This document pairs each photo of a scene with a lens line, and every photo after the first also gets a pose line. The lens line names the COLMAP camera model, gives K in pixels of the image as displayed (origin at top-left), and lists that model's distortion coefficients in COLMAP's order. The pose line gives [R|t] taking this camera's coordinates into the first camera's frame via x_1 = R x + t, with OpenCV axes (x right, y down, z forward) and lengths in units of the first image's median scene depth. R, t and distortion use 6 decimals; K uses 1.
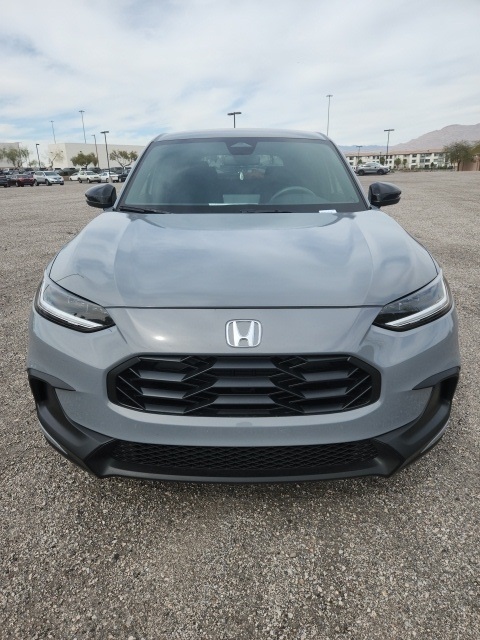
lens RADIAL K [[438.3, 0, 241.0], [0, 438.3, 317.8], [0, 0, 1]] dist [0.045591, -0.040327]
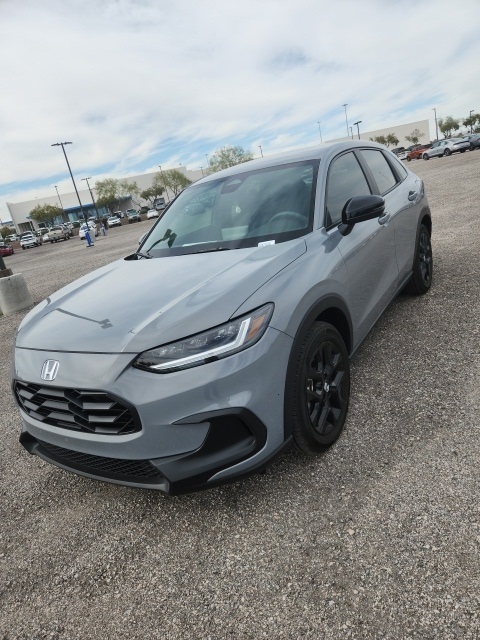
lens RADIAL K [[438.3, 0, 244.1], [0, 438.3, 323.0], [0, 0, 1]] dist [0.045591, -0.040327]
pose [[0.830165, 0.006431, -0.557481, 0.733655], [0.016146, 0.999237, 0.035570, -0.087620], [0.557284, -0.038530, 0.829427, 0.097932]]
